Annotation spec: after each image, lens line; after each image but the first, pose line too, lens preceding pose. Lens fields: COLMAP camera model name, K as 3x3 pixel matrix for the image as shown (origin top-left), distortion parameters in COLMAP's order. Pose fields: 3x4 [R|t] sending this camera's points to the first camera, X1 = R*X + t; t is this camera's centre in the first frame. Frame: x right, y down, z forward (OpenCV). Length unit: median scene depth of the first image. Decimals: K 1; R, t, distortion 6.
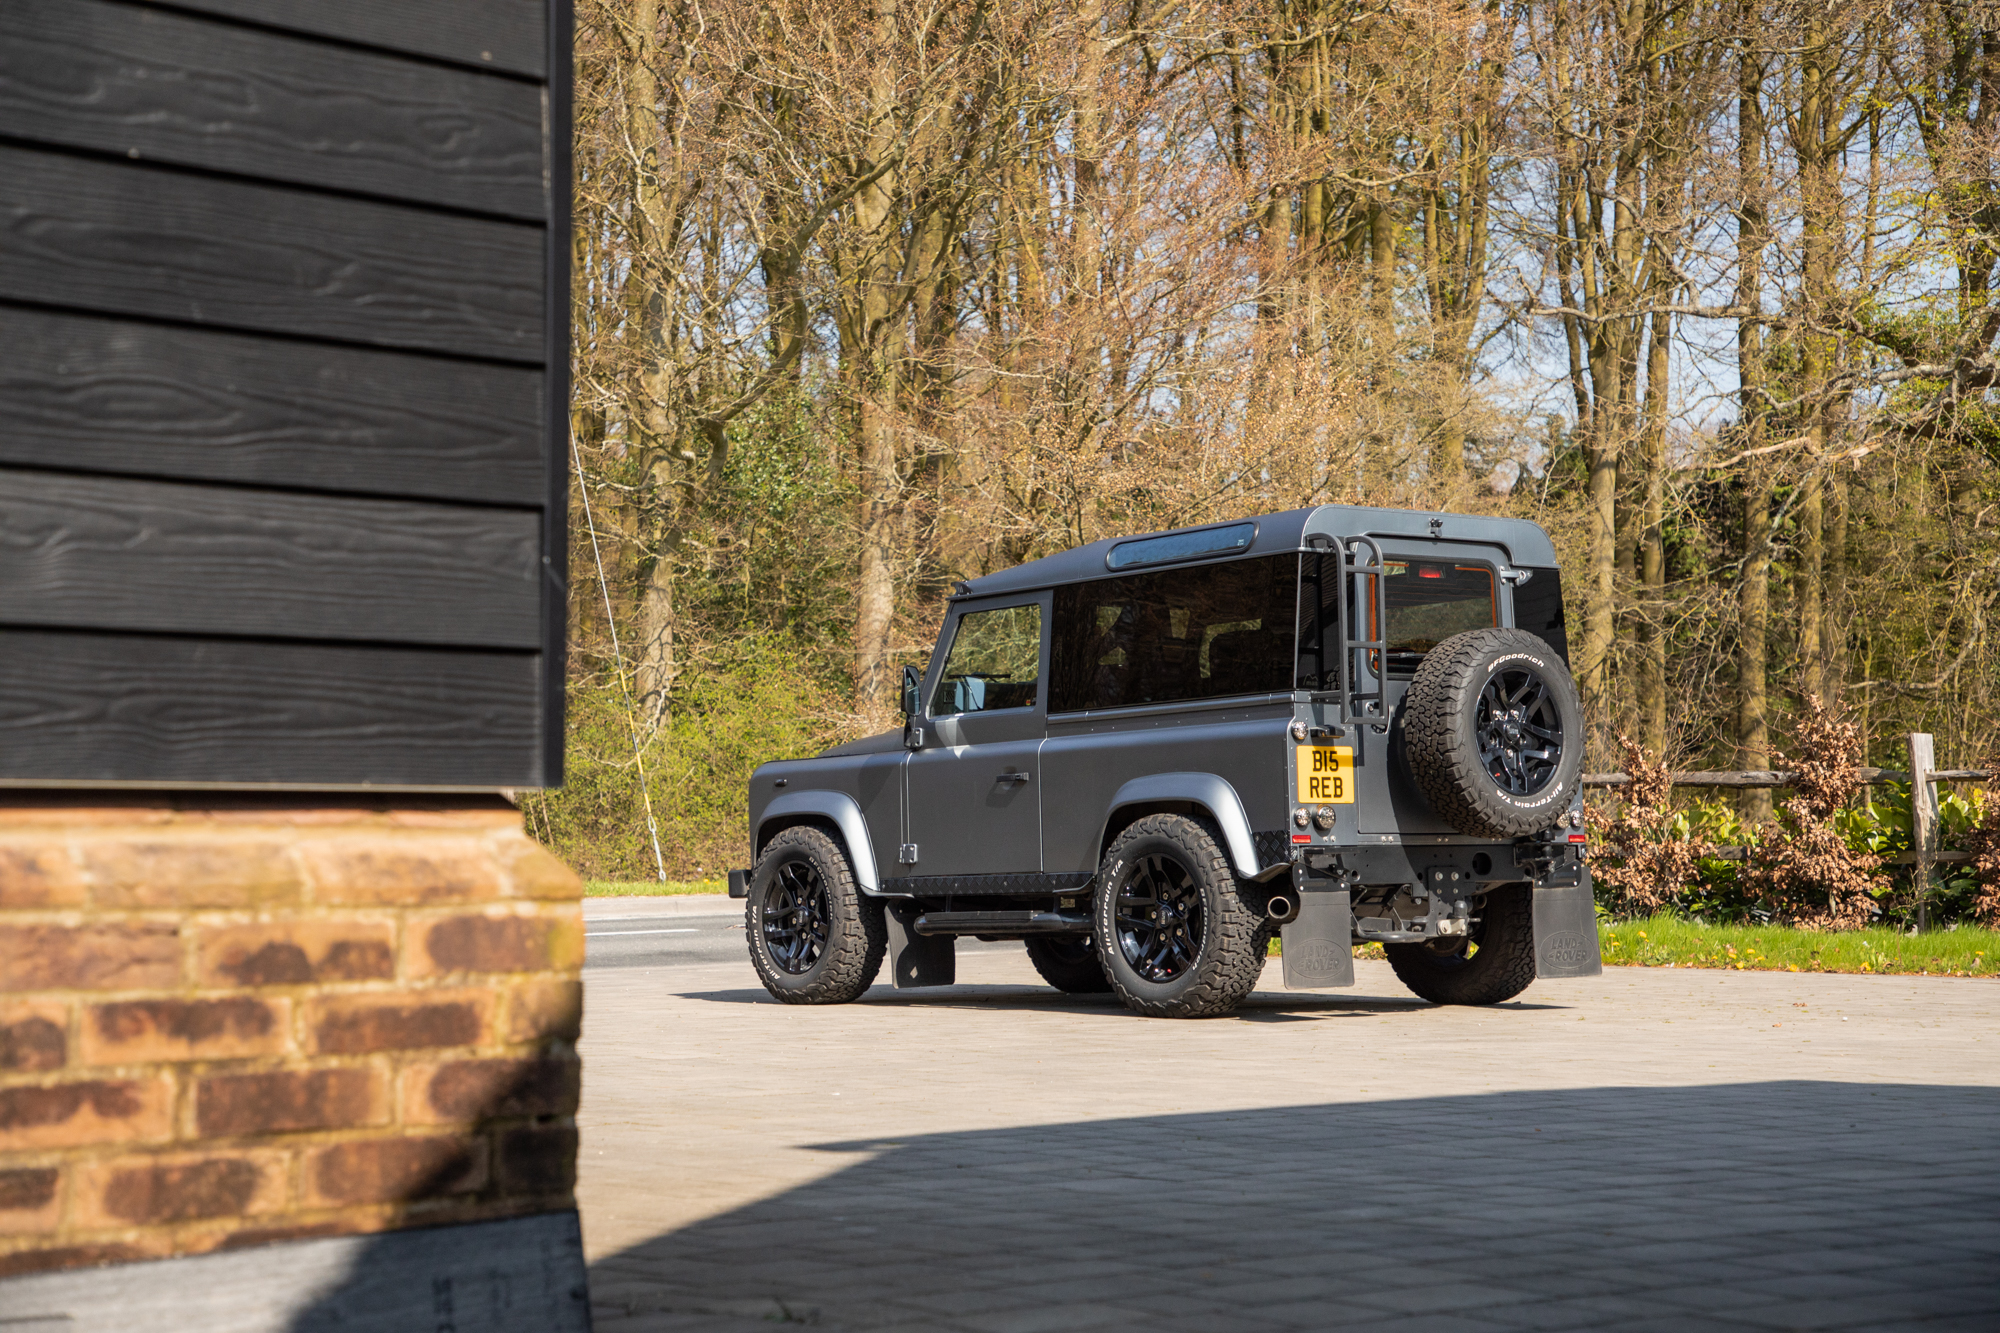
lens RADIAL K [[3370.2, 0, 1004.4], [0, 3370.2, 660.9], [0, 0, 1]] dist [0.301070, 0.092959]
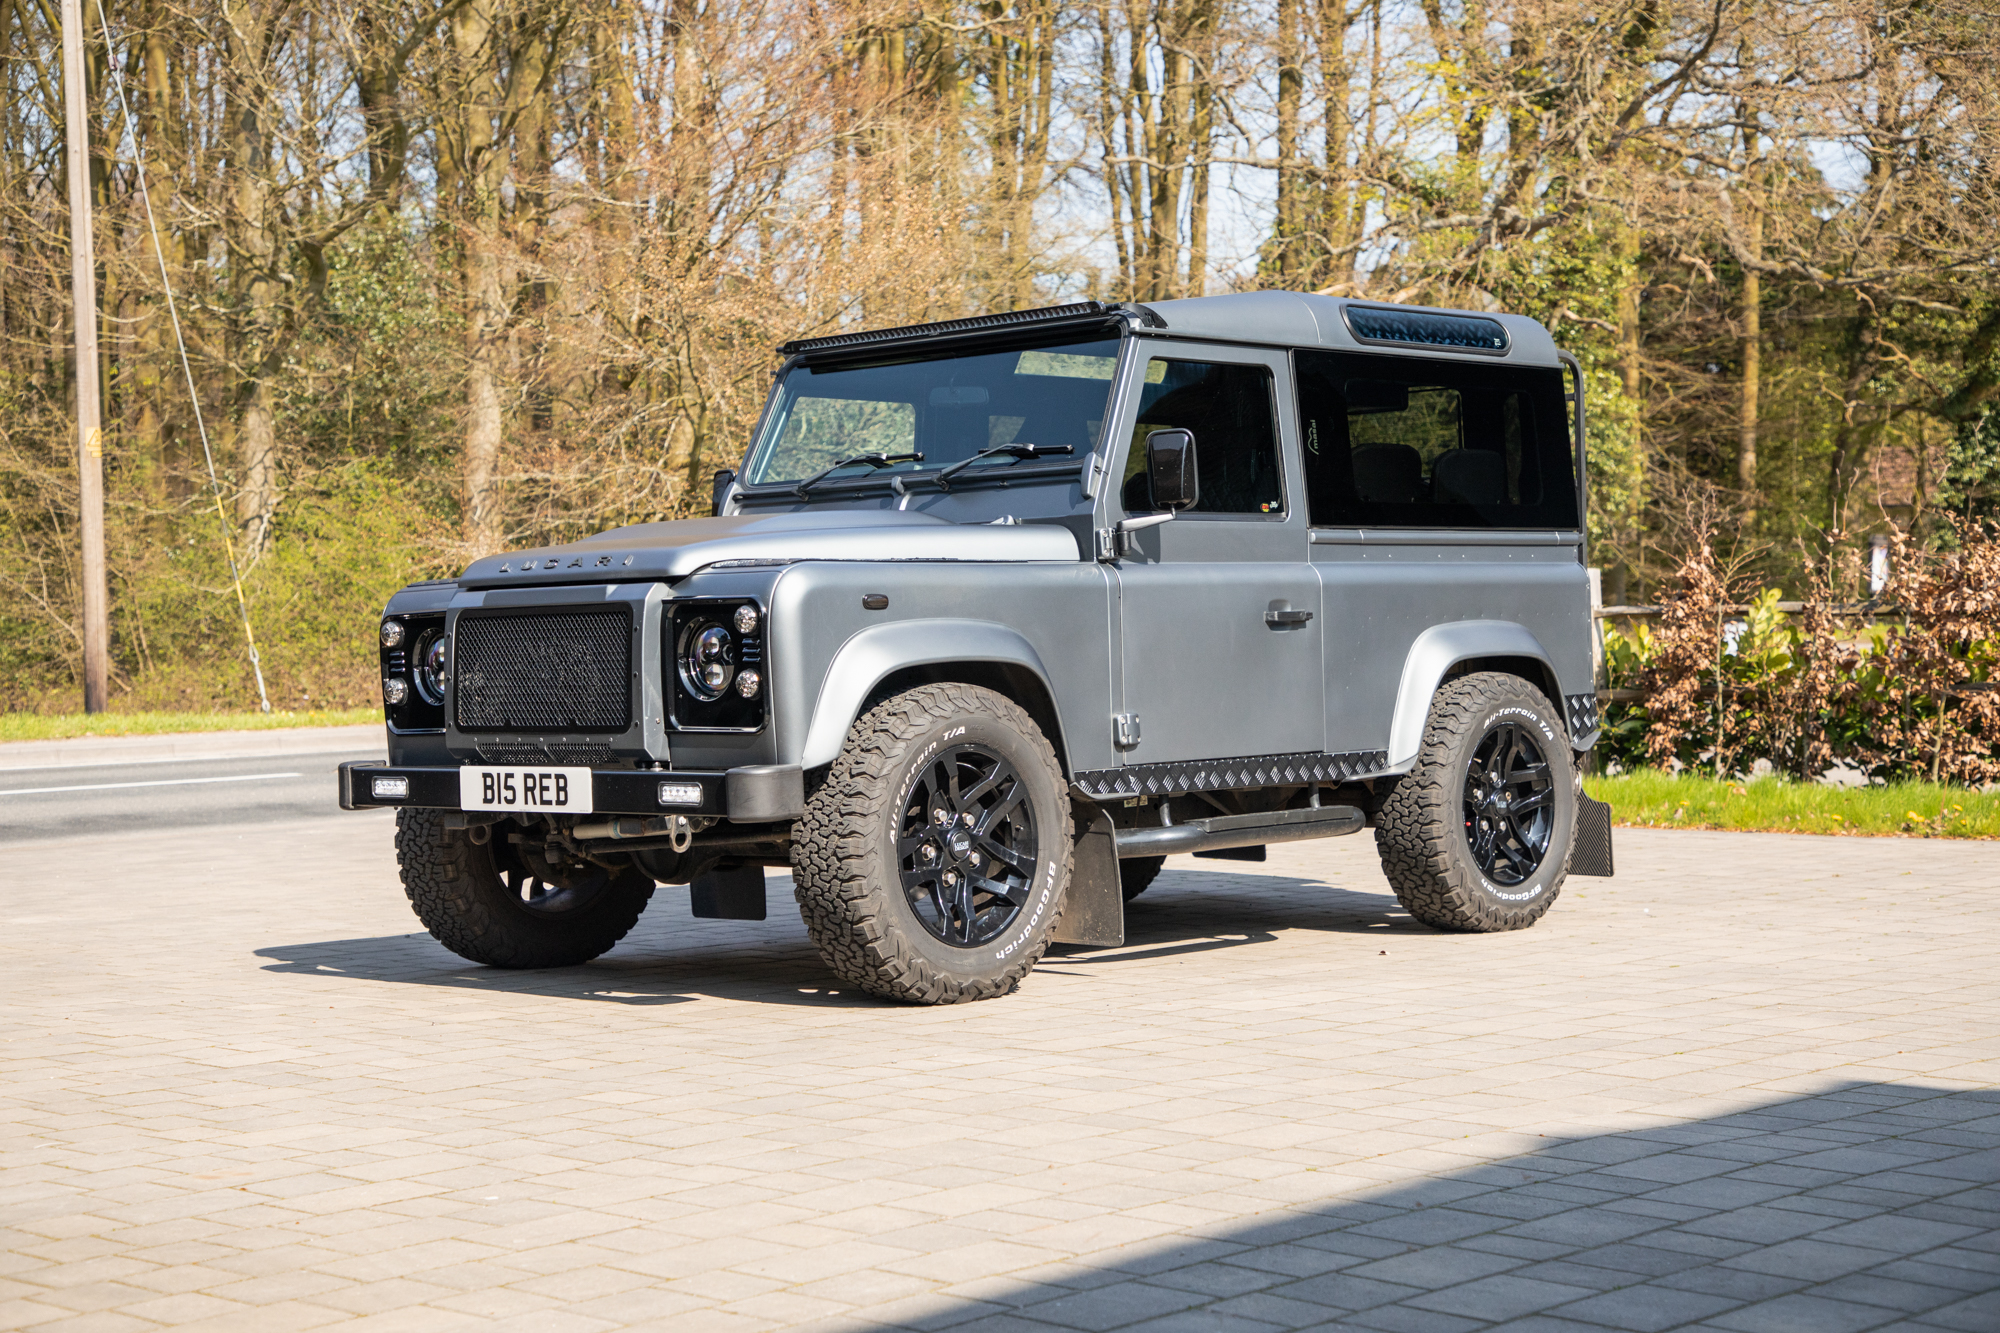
lens RADIAL K [[2931.2, 0, 1006.7], [0, 2931.2, 671.1], [0, 0, 1]] dist [0.215125, 0.066464]
pose [[0.990202, -0.007249, 0.139454, -0.019138], [-0.001590, 0.998002, 0.063164, -0.003372], [-0.139633, -0.062767, 0.988212, 0.274893]]
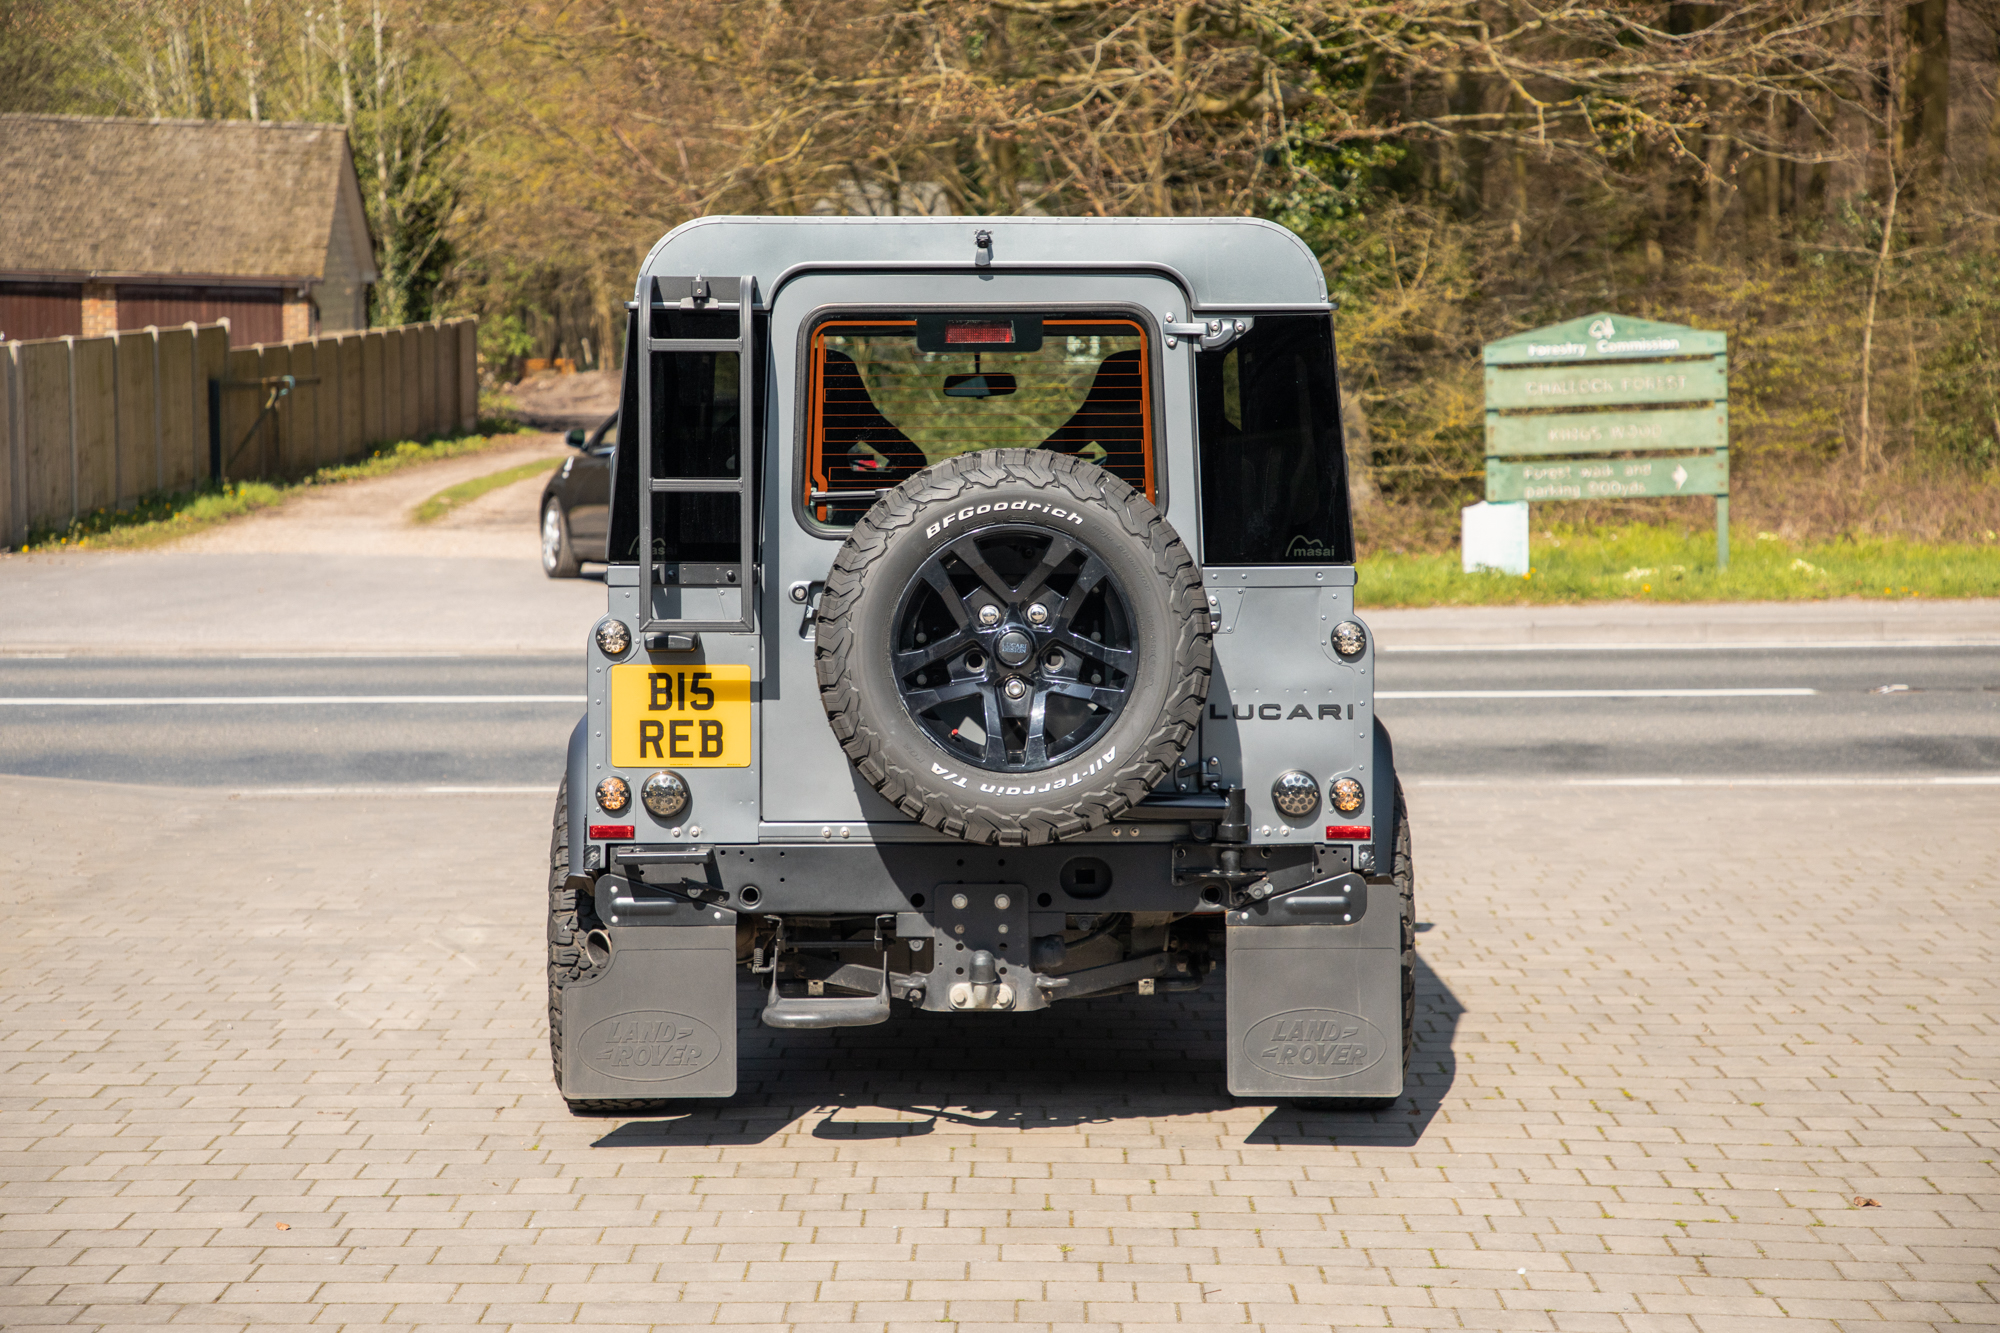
lens RADIAL K [[4204.1, 0, 998.2], [0, 4204.1, 673.3], [0, 0, 1]] dist [0.461594, -0.139769]
pose [[0.771680, 0.056812, -0.633468, 0.543798], [0.028702, 0.991877, 0.123919, -0.054426], [0.635363, -0.113808, 0.763782, 0.483356]]
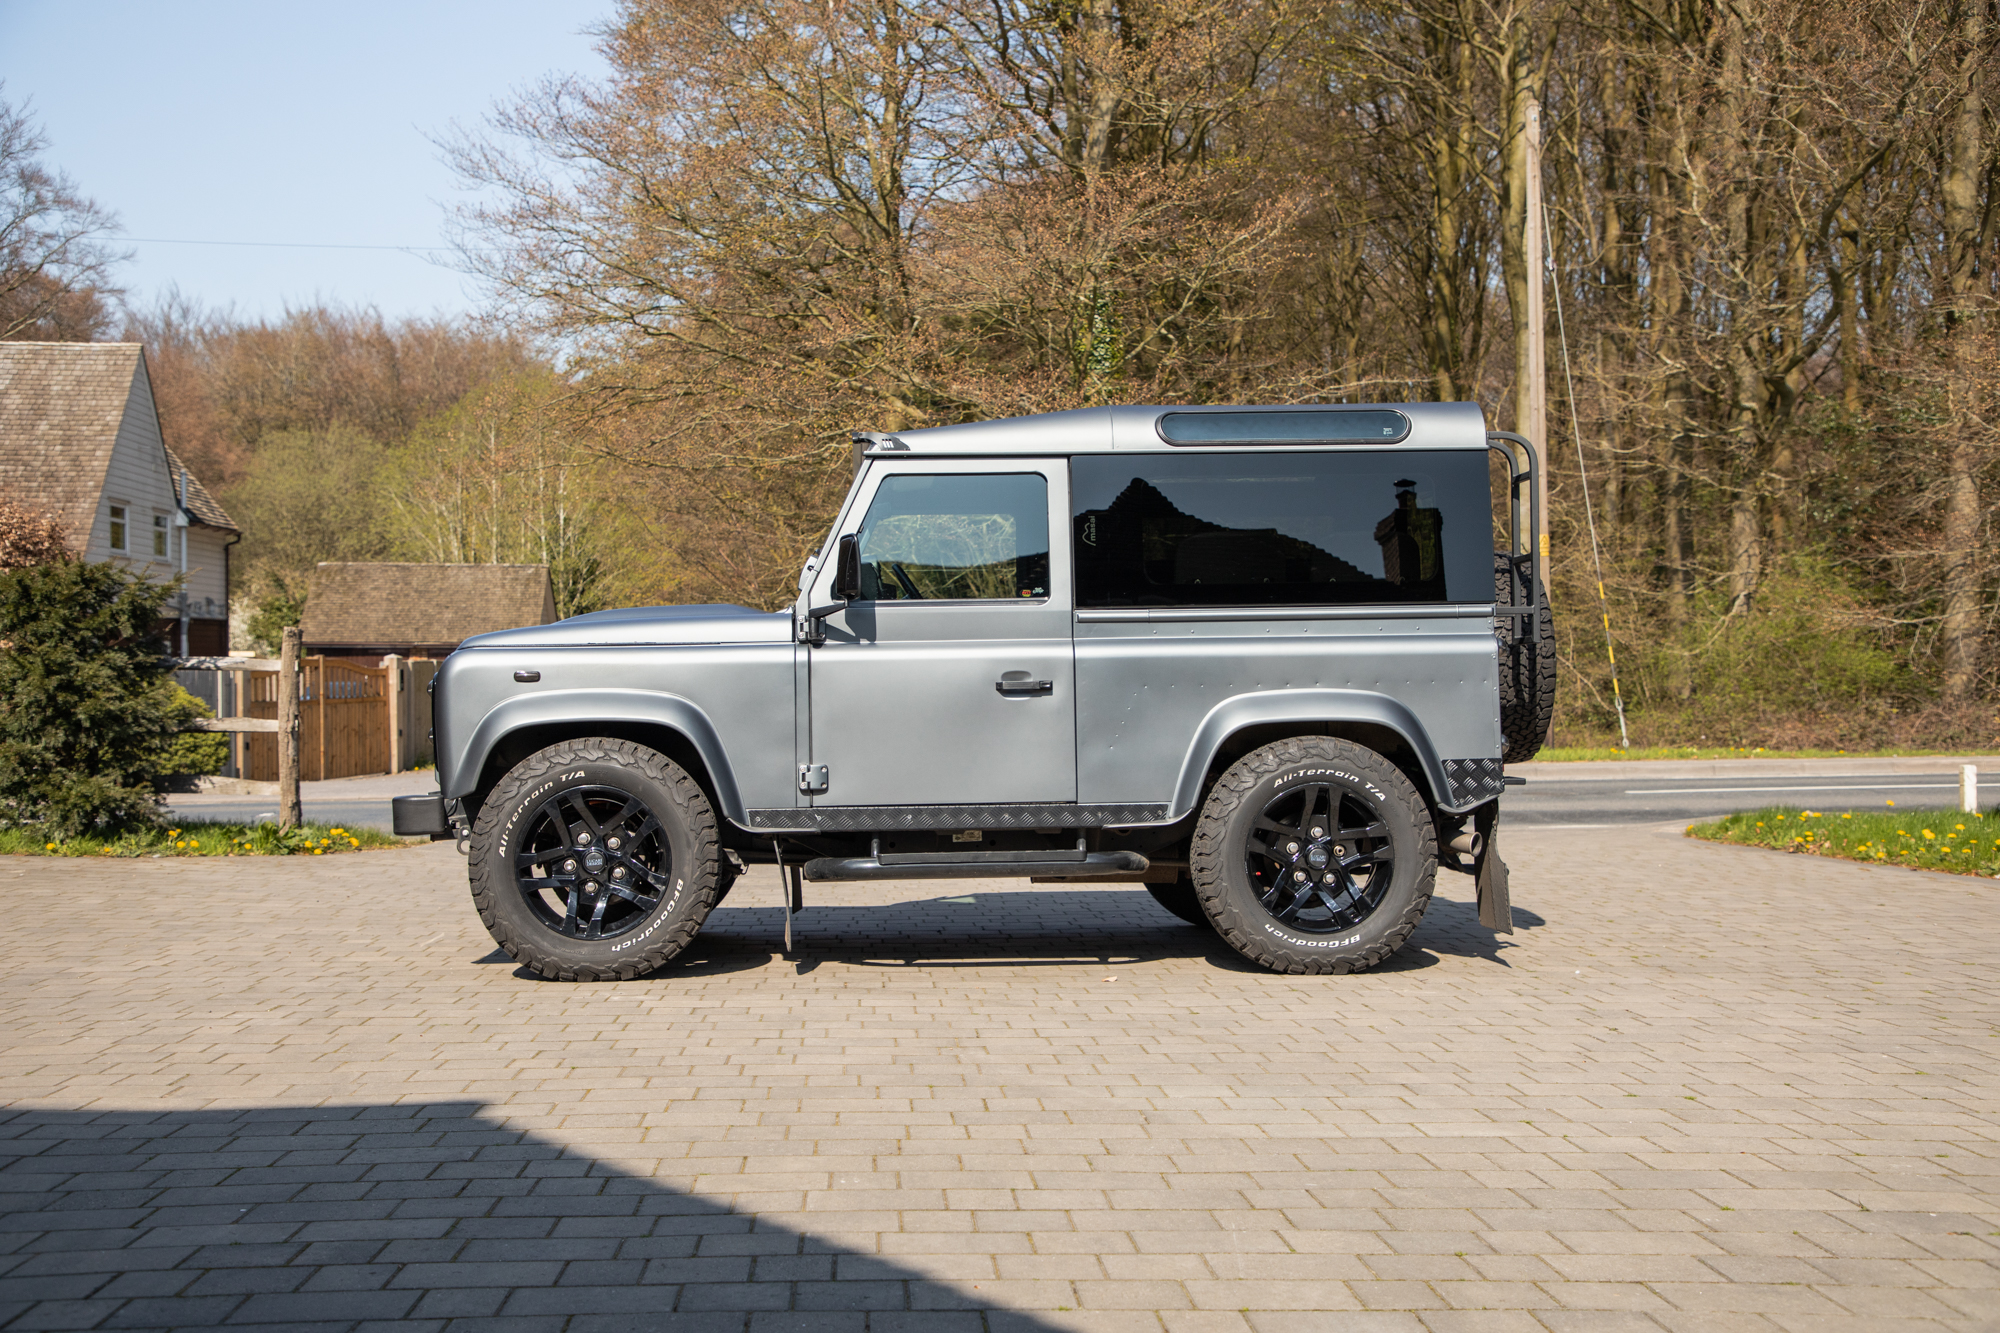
lens RADIAL K [[2223.8, 0, 998.4], [0, 2223.8, 669.4], [0, 0, 1]] dist [0.107111, 0.048125]
pose [[0.816667, -0.008594, -0.577045, 0.440969], [0.033206, 0.998932, 0.032117, 0.002192], [0.576153, -0.045391, 0.816081, 0.426776]]
